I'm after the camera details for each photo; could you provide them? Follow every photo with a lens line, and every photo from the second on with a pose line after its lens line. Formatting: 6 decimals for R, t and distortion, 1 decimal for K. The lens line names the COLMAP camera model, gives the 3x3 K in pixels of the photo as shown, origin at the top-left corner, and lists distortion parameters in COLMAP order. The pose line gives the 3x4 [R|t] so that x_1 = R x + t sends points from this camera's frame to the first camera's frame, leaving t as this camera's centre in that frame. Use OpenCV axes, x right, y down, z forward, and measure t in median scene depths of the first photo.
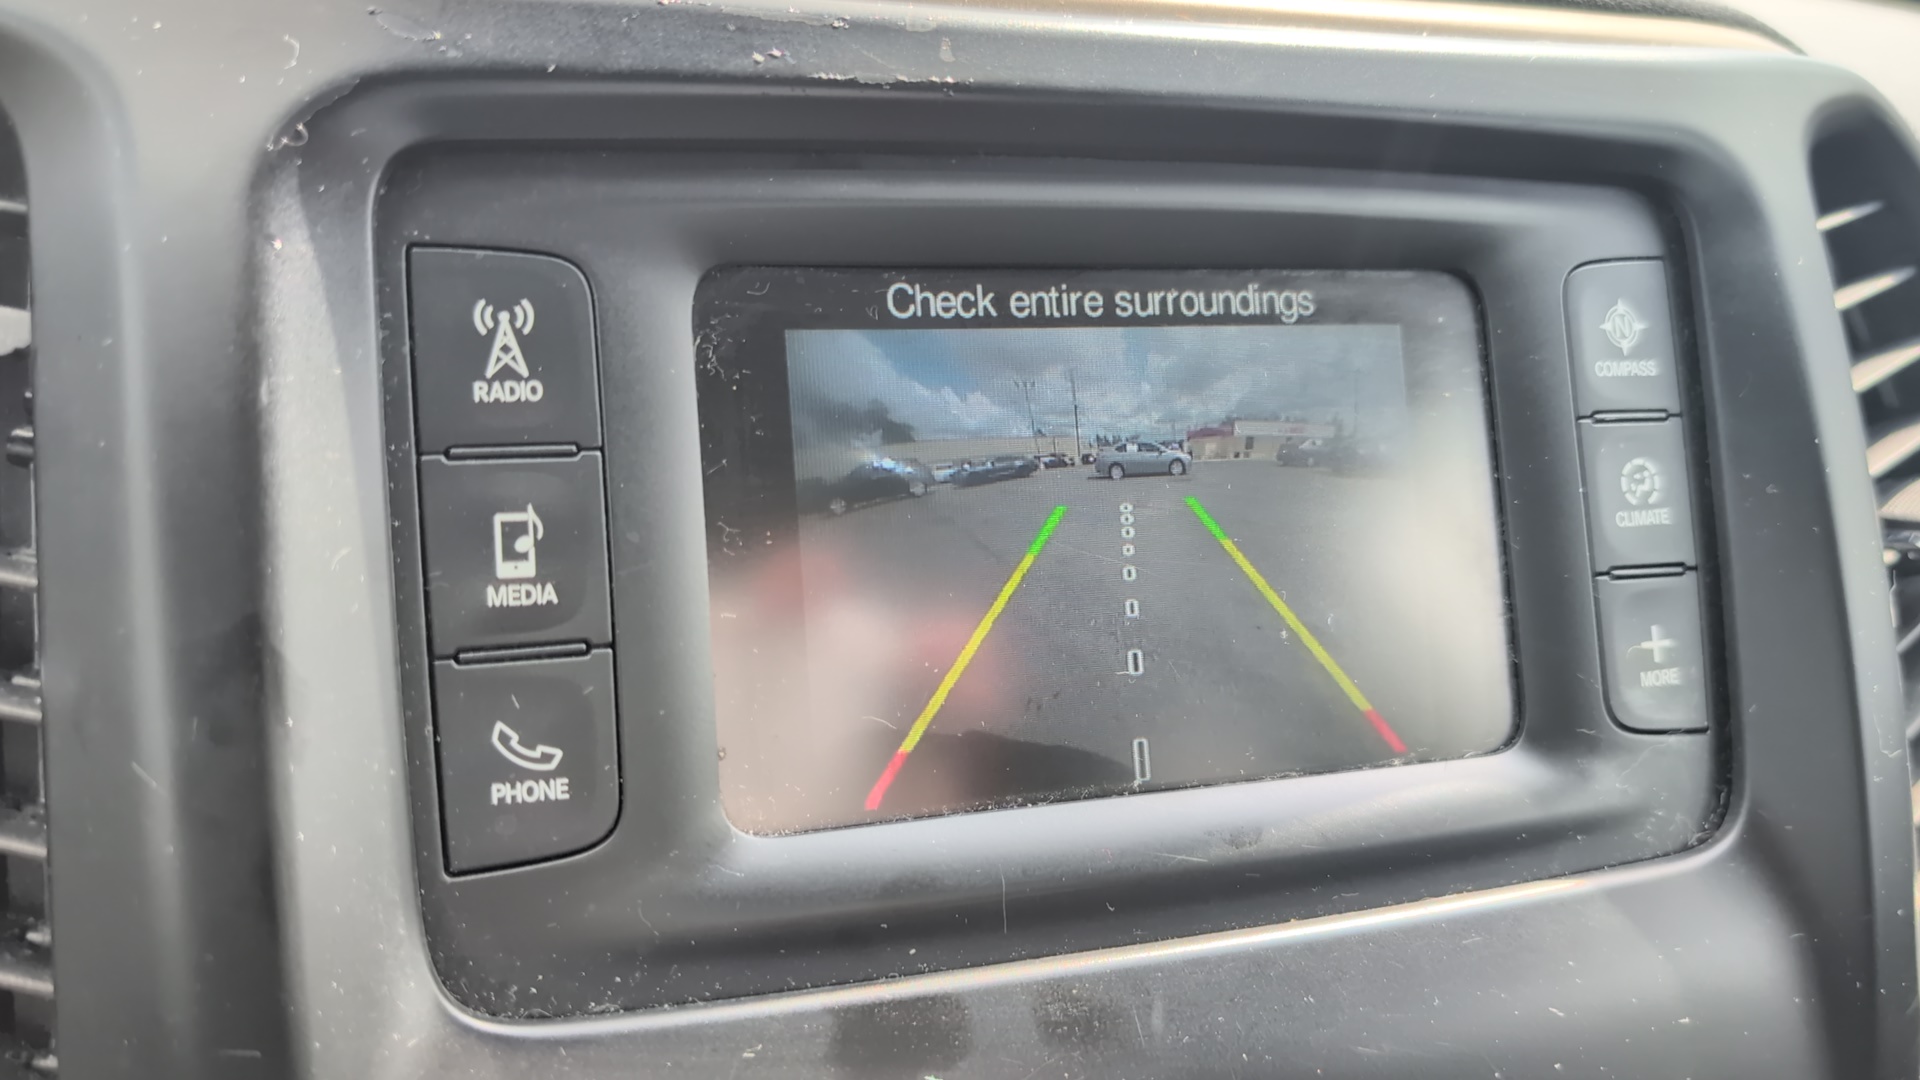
lens RADIAL K [[1541.5, 0, 916.1], [0, 1541.5, 536.3], [0, 0, 1]] dist [-0.037272, -0.000033]
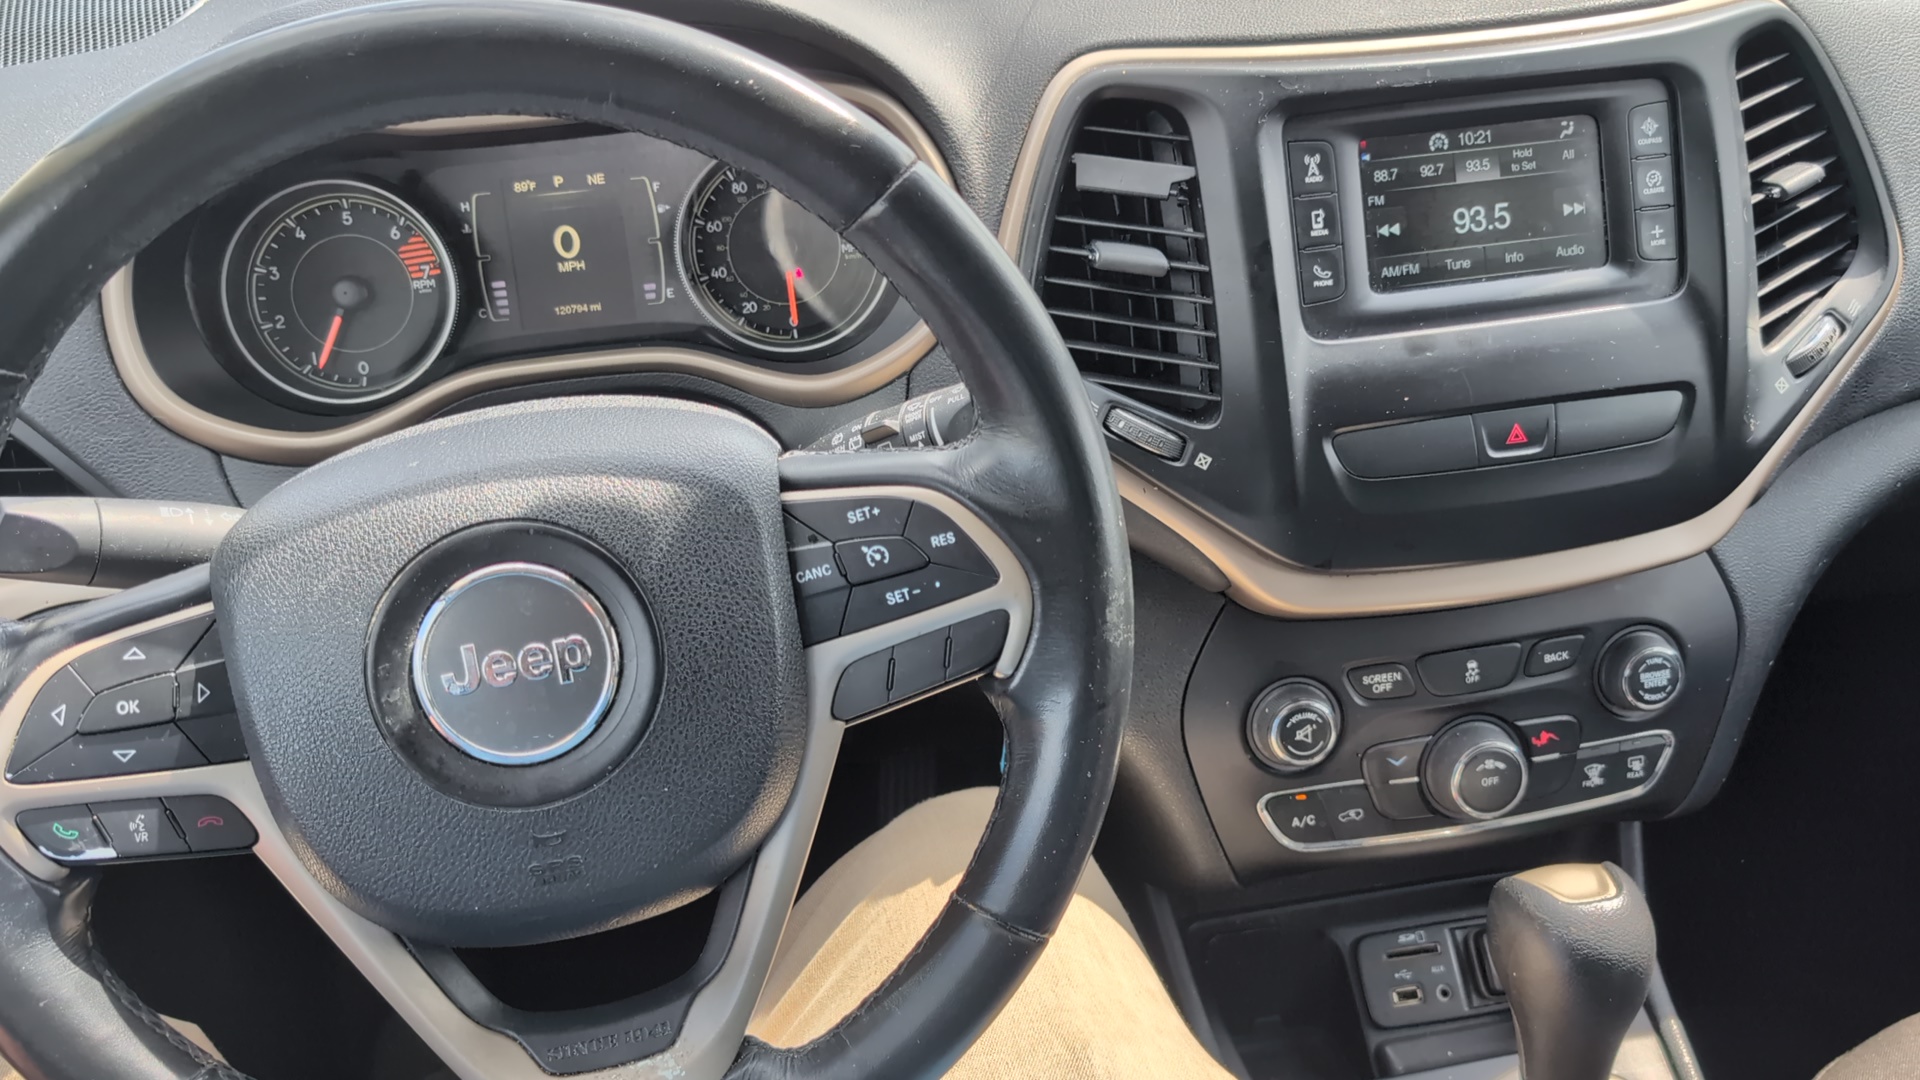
lens RADIAL K [[1624.8, 0, 952.3], [0, 1624.8, 539.1], [0, 0, 1]] dist [0.003306, -0.000533]
pose [[0.984702, -0.024558, -0.172506, -0.478184], [0.059325, 0.978121, 0.199397, -0.077951], [0.163835, -0.206581, 0.964615, -3.262145]]
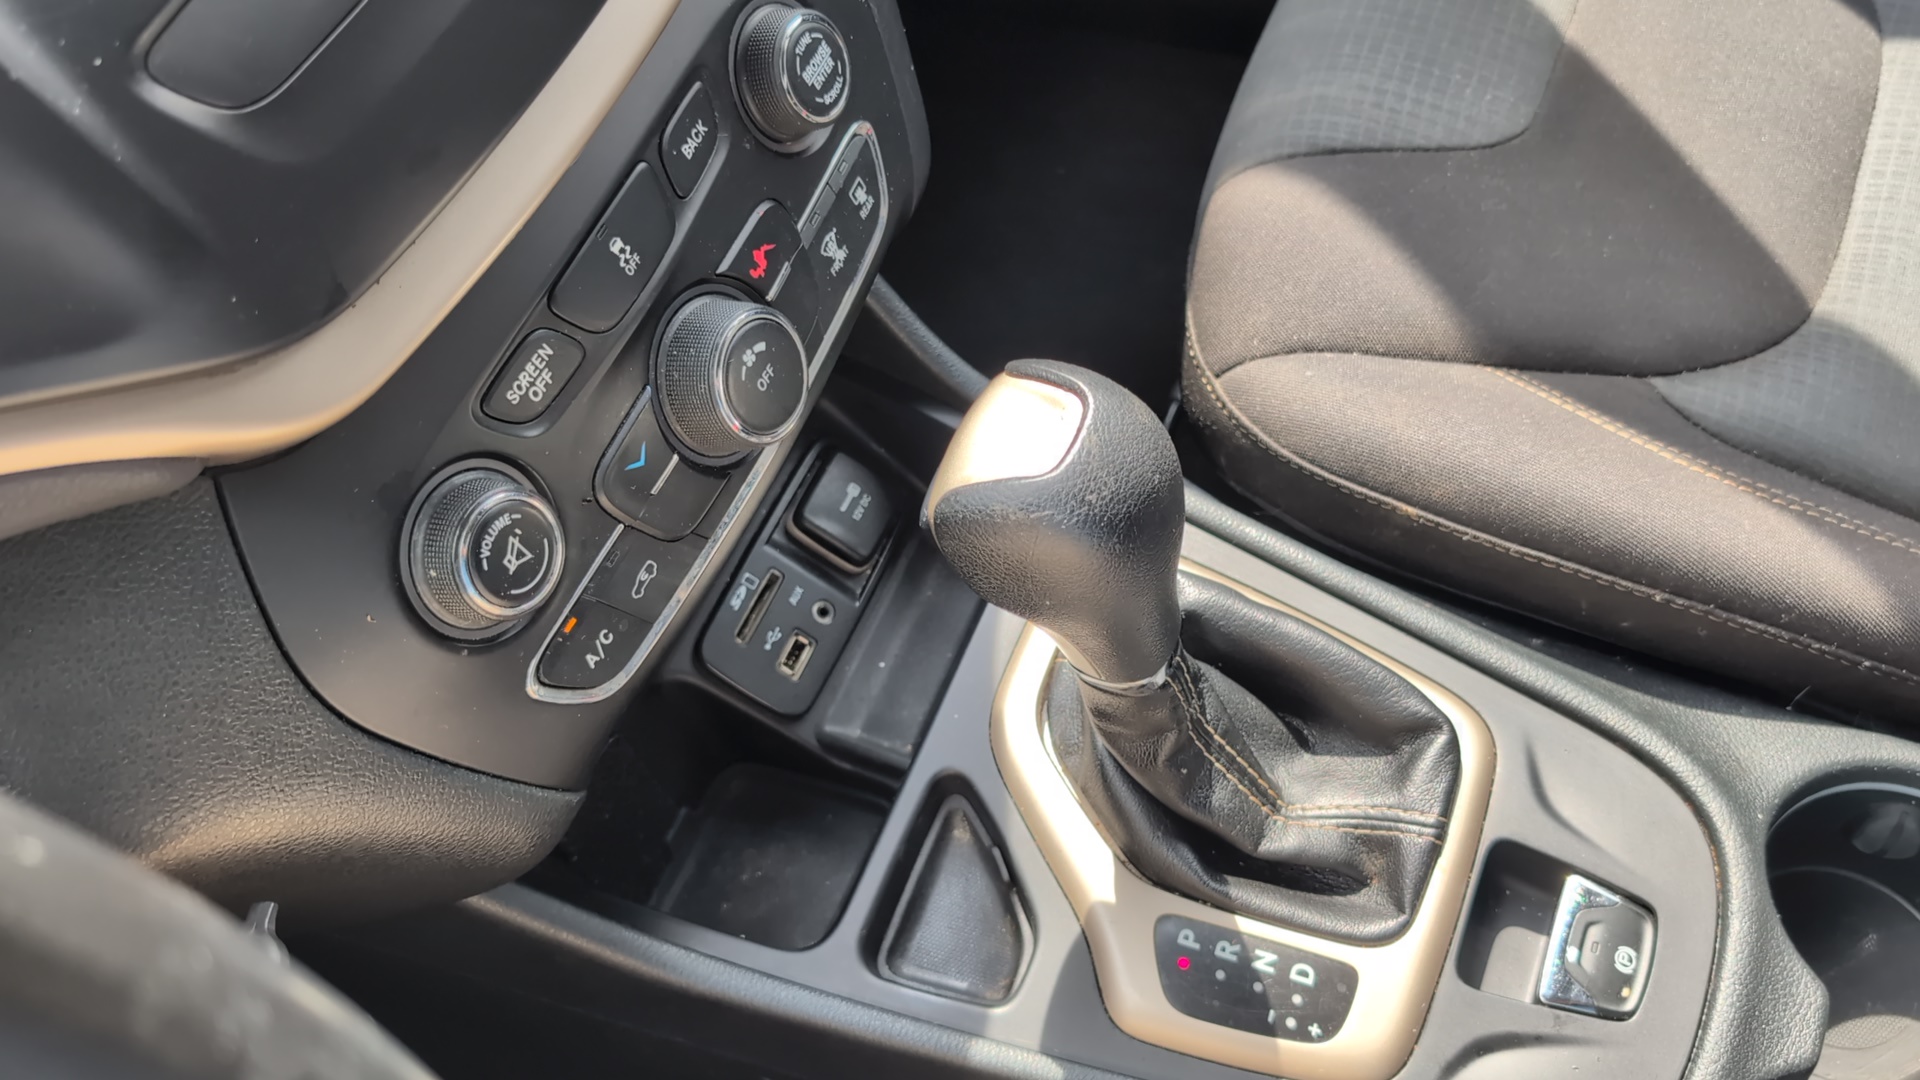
lens RADIAL K [[1627.2, 0, 960.0], [0, 1627.2, 540.0], [0, 0, 1]] dist [0.102265, -0.208025]
pose [[0.641126, -0.723189, 0.256818, -0.490509], [0.433854, 0.617587, 0.656016, 0.087525], [-0.633031, -0.309167, 0.709709, -1.044188]]
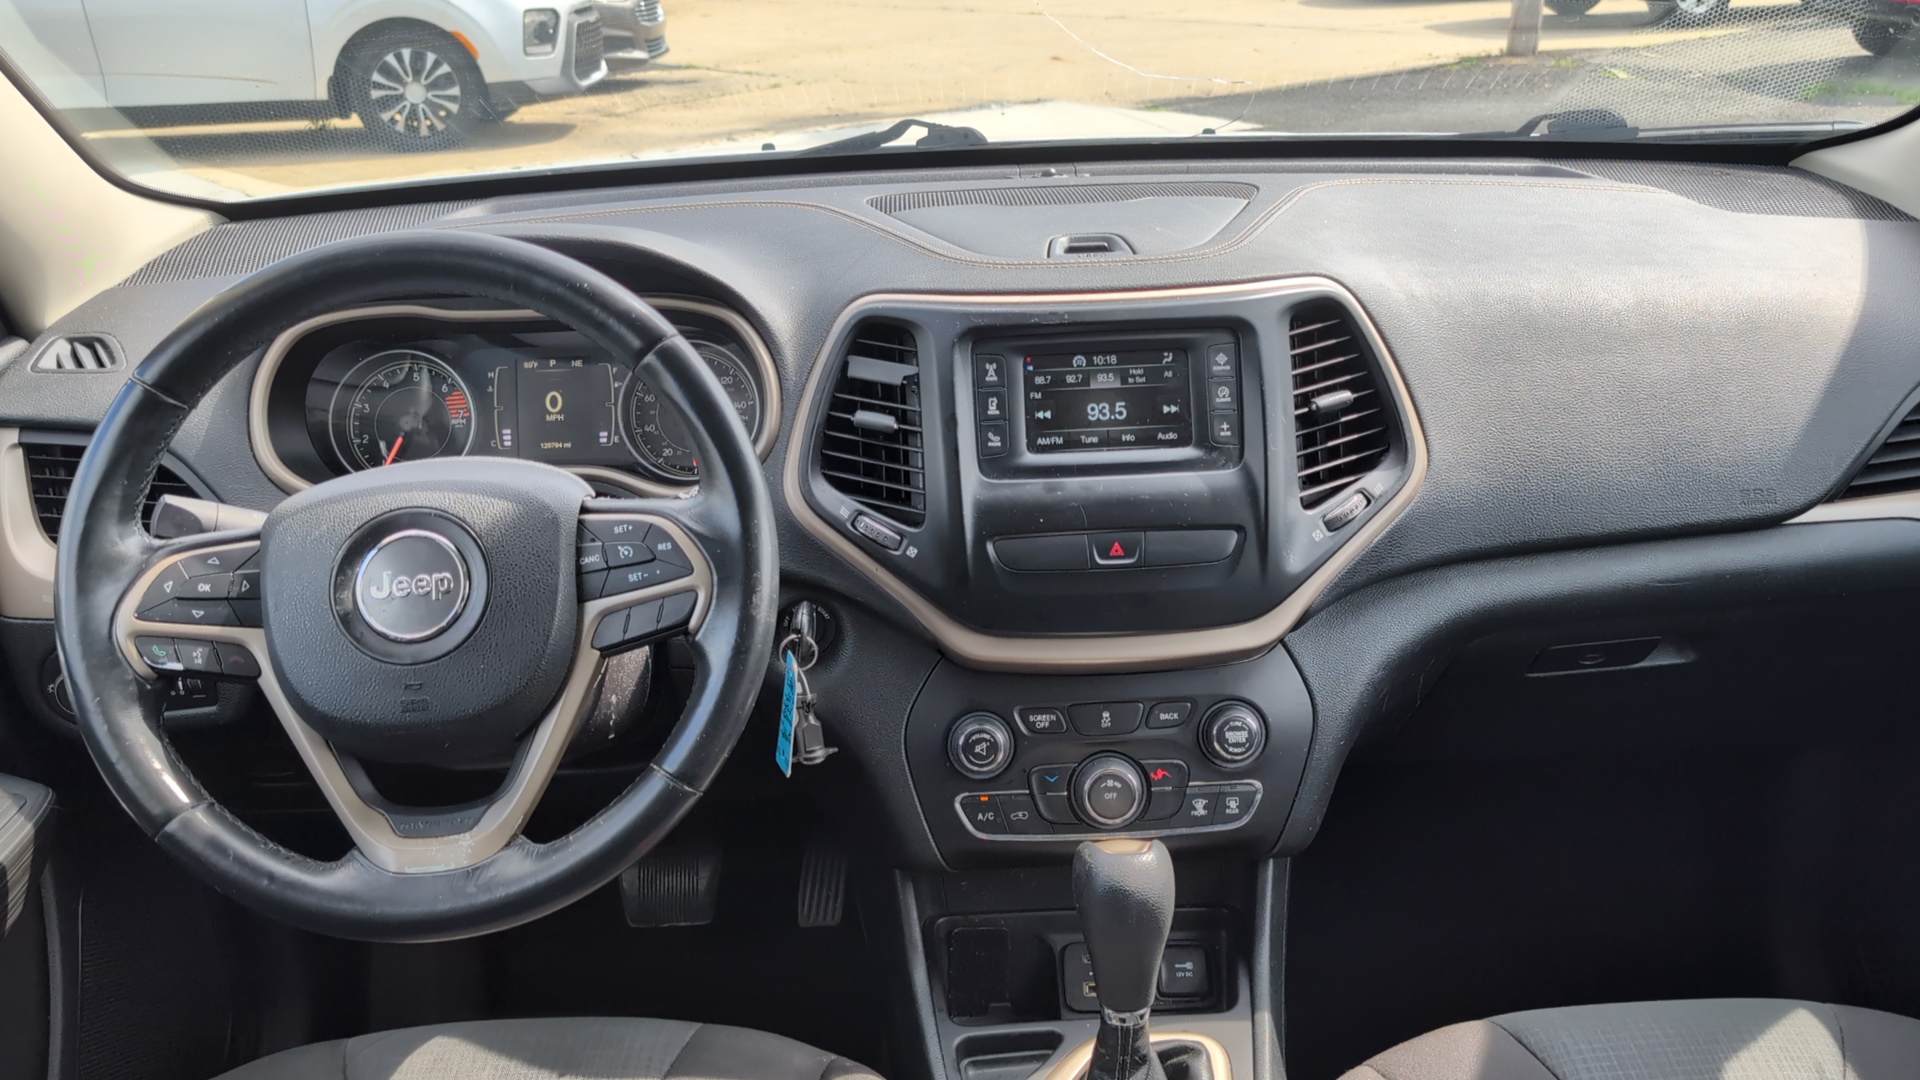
lens RADIAL K [[1627.2, 0, 960.0], [0, 1627.2, 540.0], [0, 0, 1]] dist [0.102265, -0.208025]
pose [[0.956905, 0.010128, -0.290224, 1.485966], [-0.005837, 0.999861, 0.015647, 0.442298], [0.290342, -0.013278, 0.956831, -5.190993]]
